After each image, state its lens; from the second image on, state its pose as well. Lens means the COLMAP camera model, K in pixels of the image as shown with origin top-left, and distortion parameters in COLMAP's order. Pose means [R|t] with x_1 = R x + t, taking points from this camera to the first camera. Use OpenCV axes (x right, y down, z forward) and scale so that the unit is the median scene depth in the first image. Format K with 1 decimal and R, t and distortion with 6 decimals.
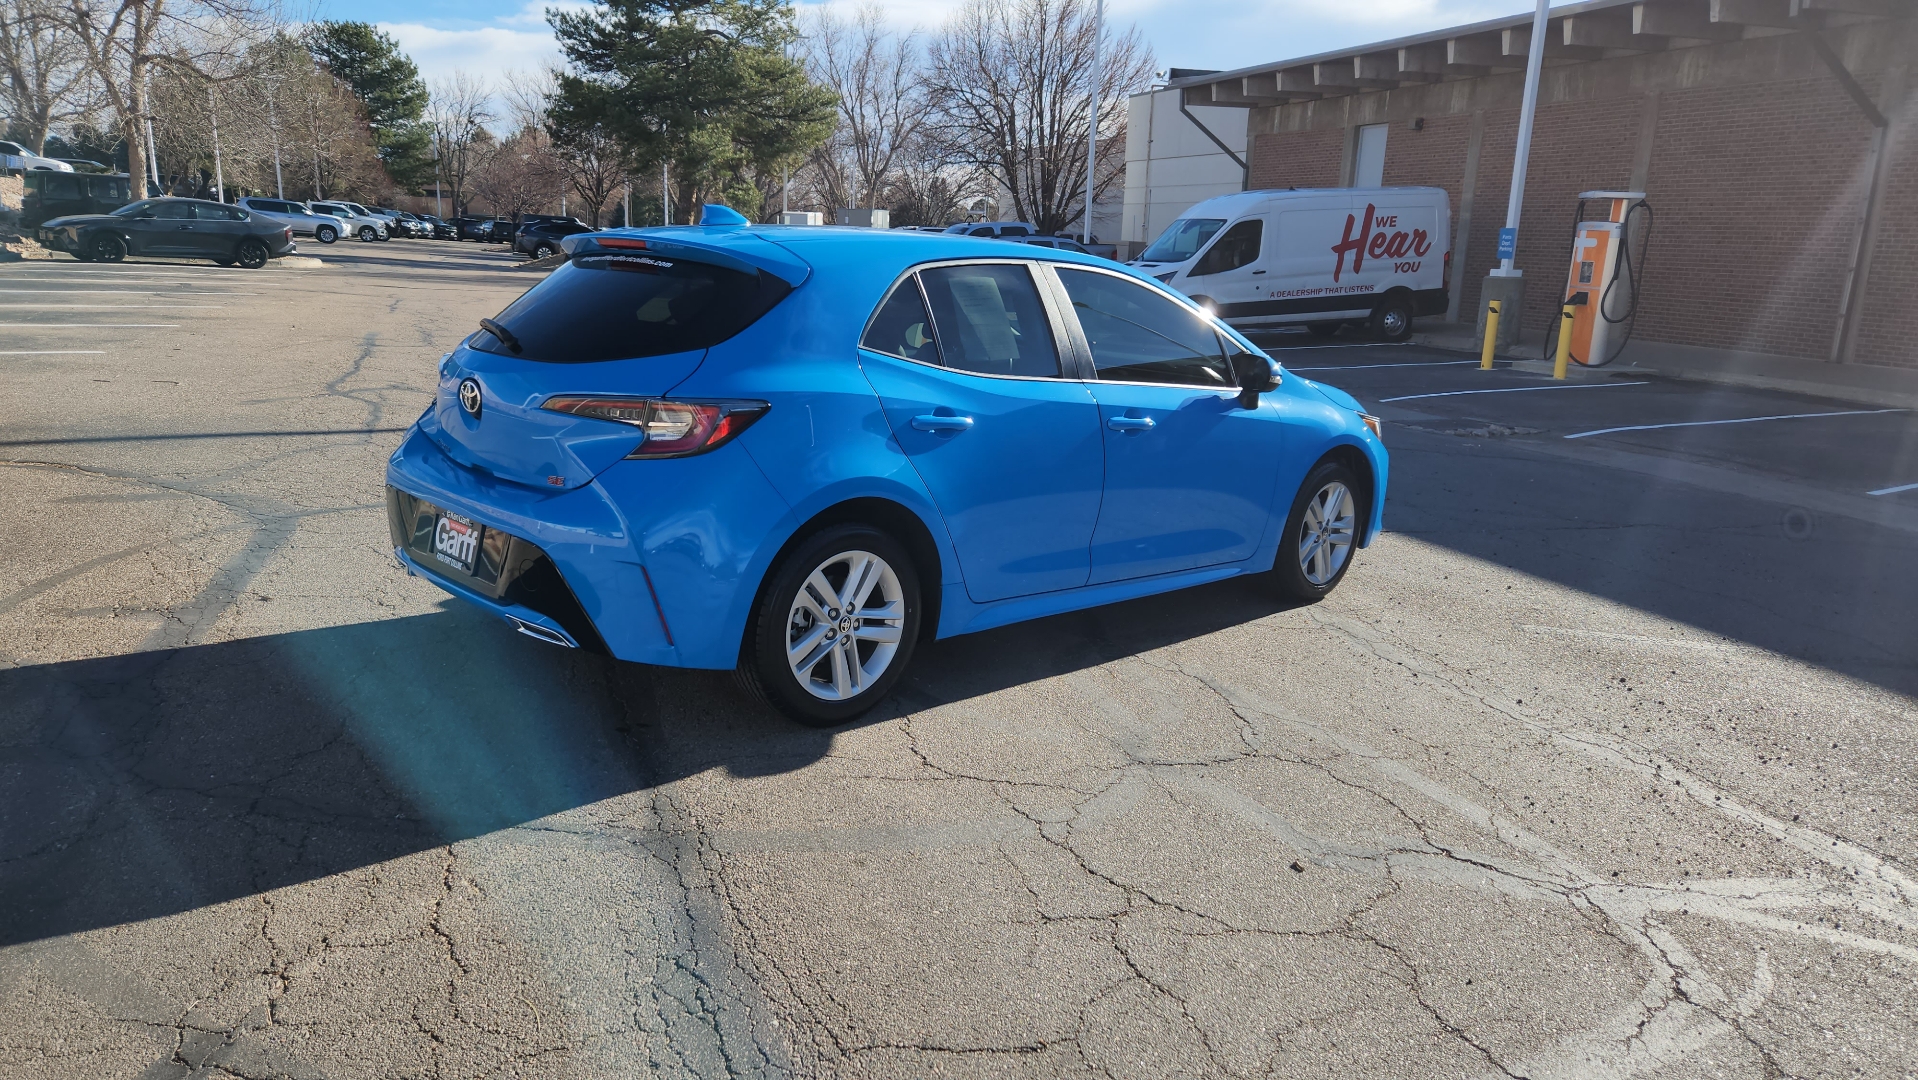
lens RADIAL K [[1283.0, 0, 932.4], [0, 1283.0, 533.7], [0, 0, 1]] dist [0.070236, -0.055532]
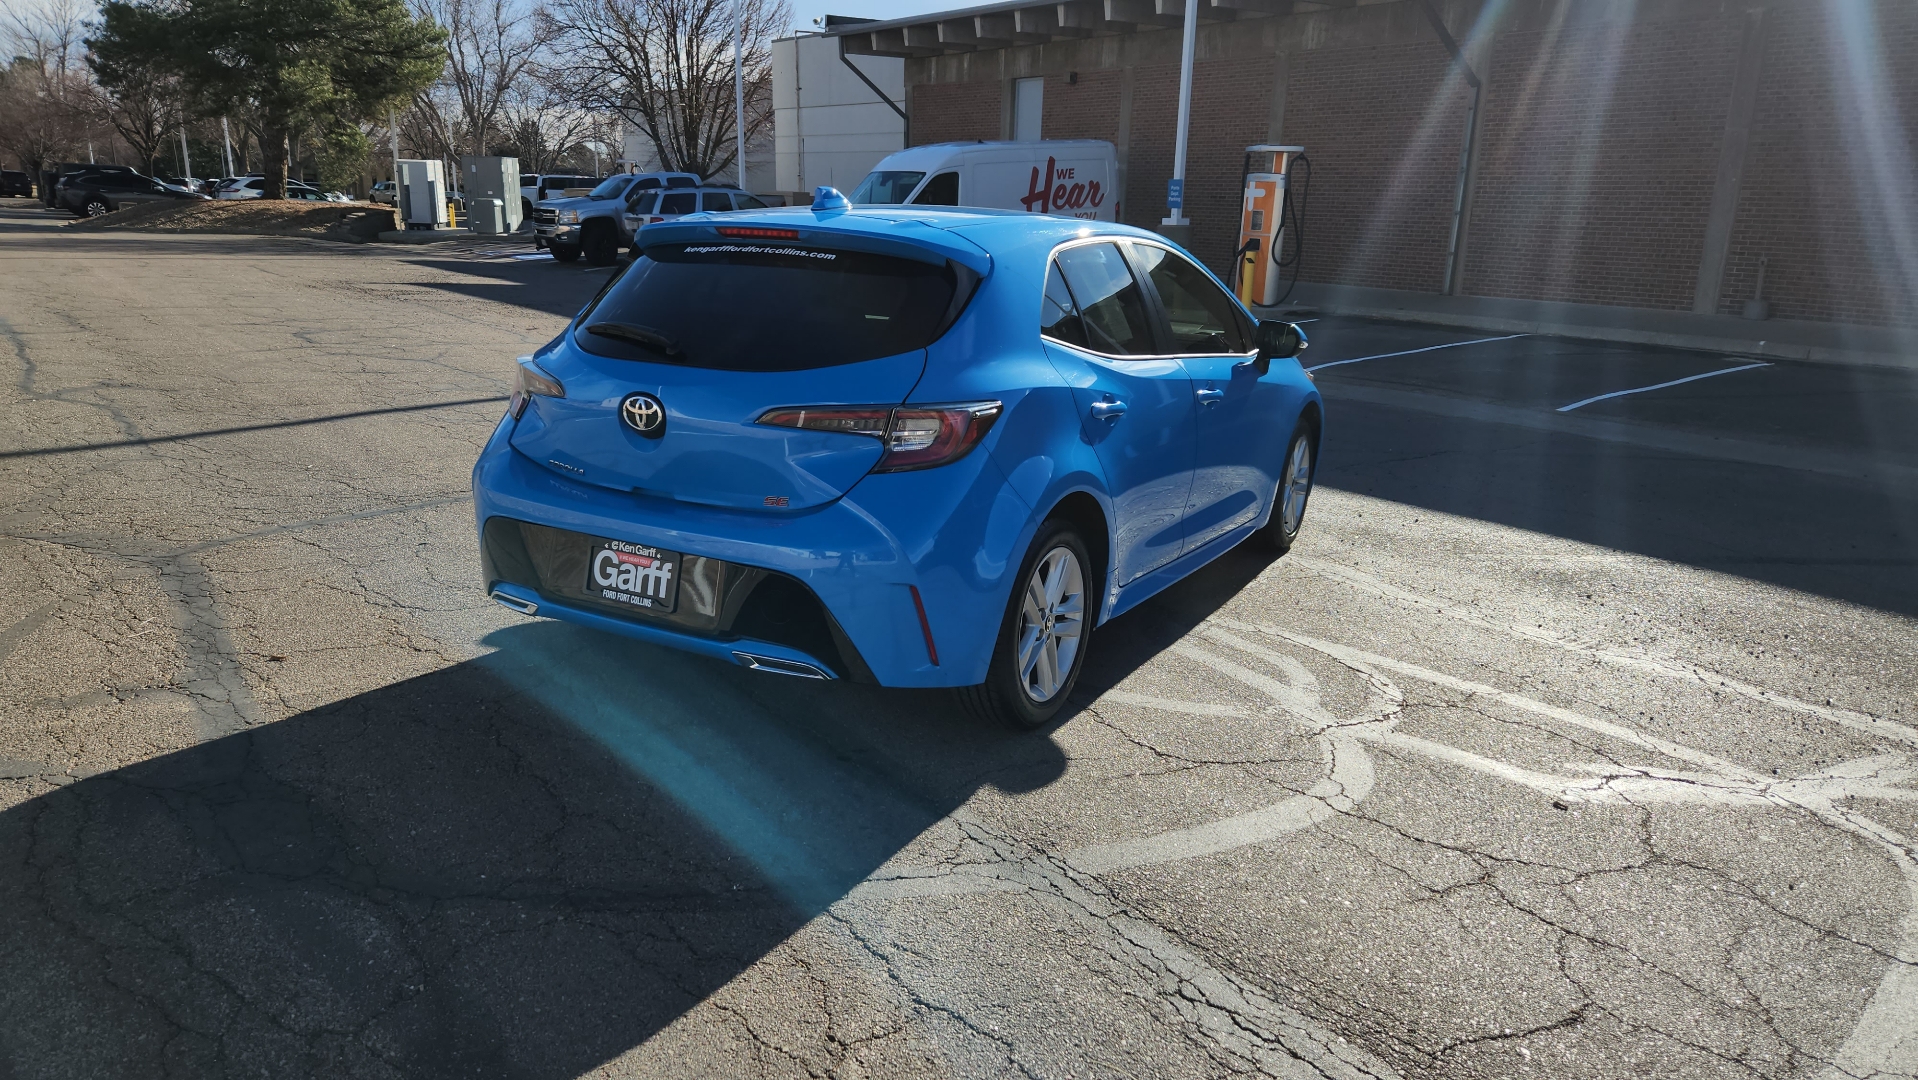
lens RADIAL K [[1283.0, 0, 924.0], [0, 1283.0, 549.9], [0, 0, 1]] dist [0.070236, -0.055532]
pose [[0.958158, -0.088231, 0.272303, -0.090207], [0.074435, 0.995383, 0.060604, -0.011029], [-0.276393, -0.037799, 0.960301, 0.018986]]
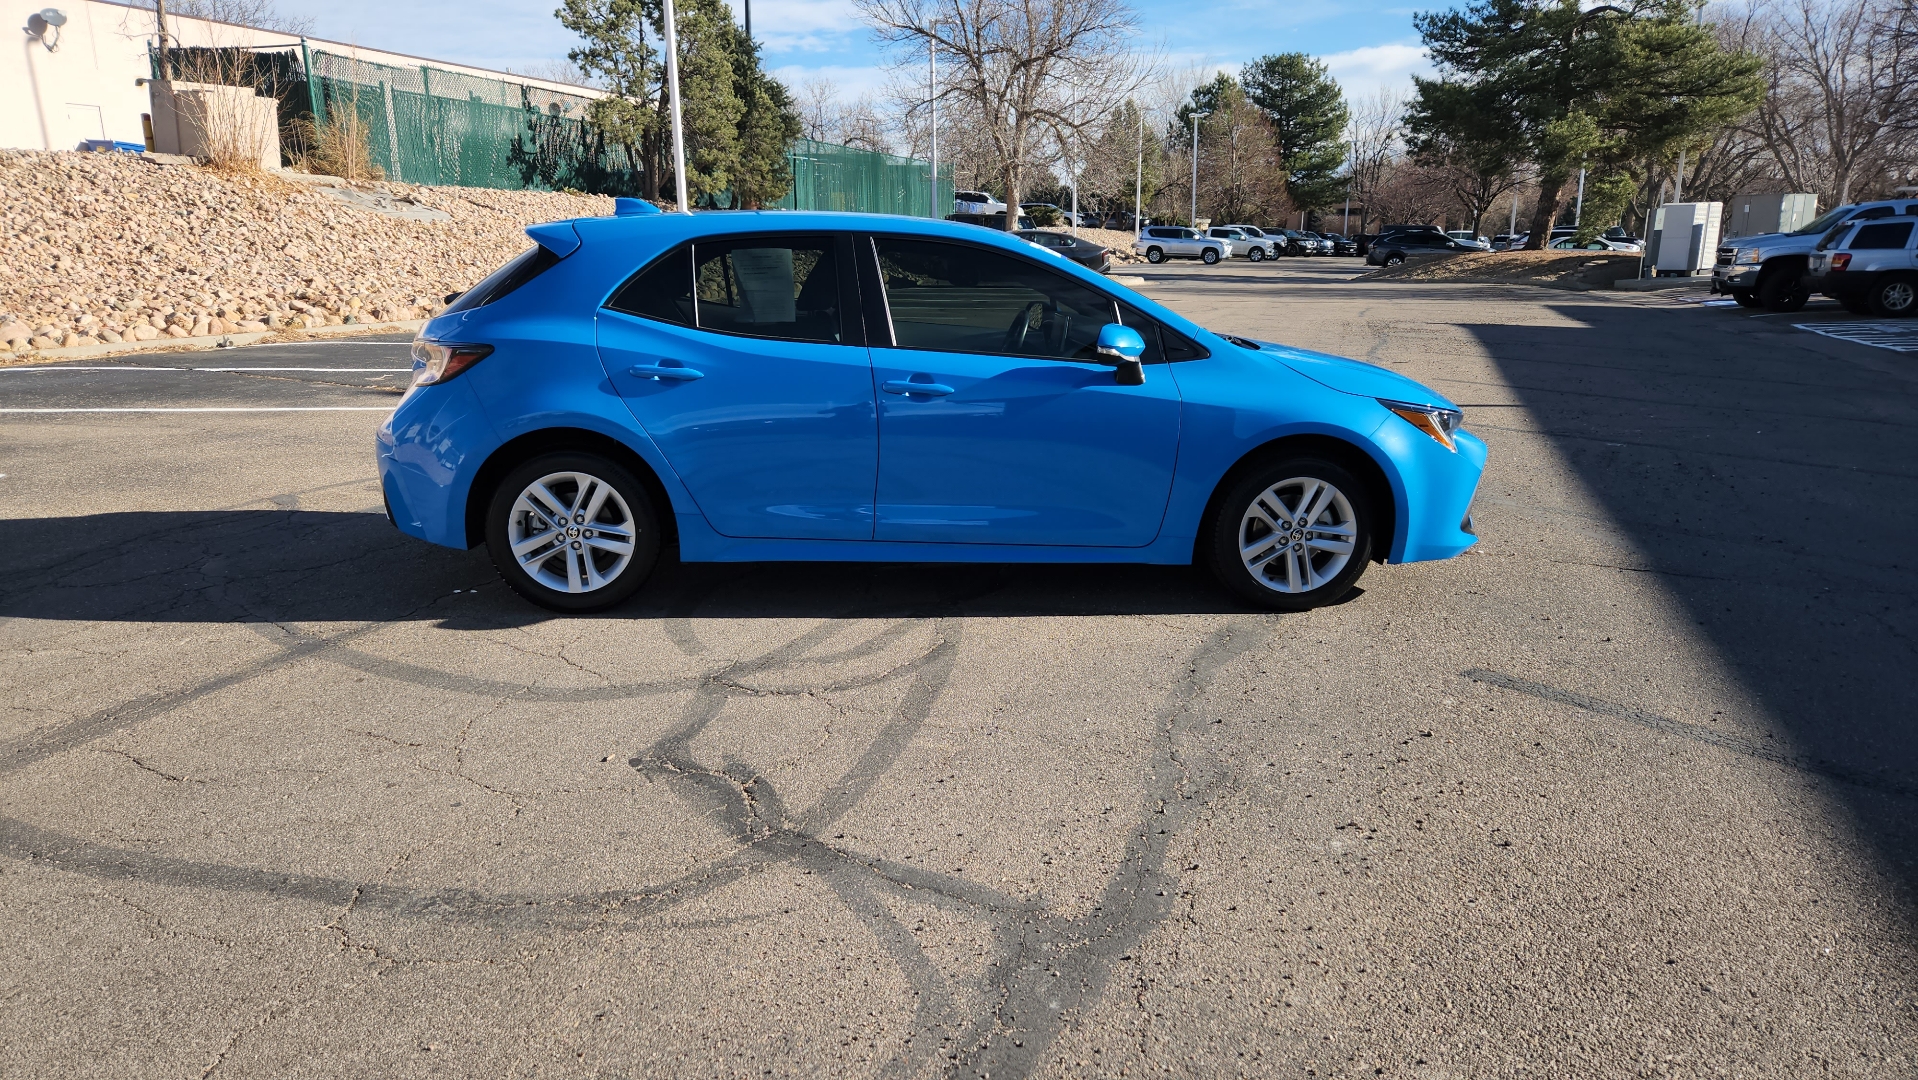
lens RADIAL K [[1283.0, 0, 937.8], [0, 1283.0, 561.5], [0, 0, 1]] dist [0.070236, -0.055532]
pose [[0.775182, 0.112791, -0.621588, 0.210185], [-0.107718, 0.993123, 0.045872, 0.000866], [0.622487, 0.031397, 0.782000, 0.053190]]
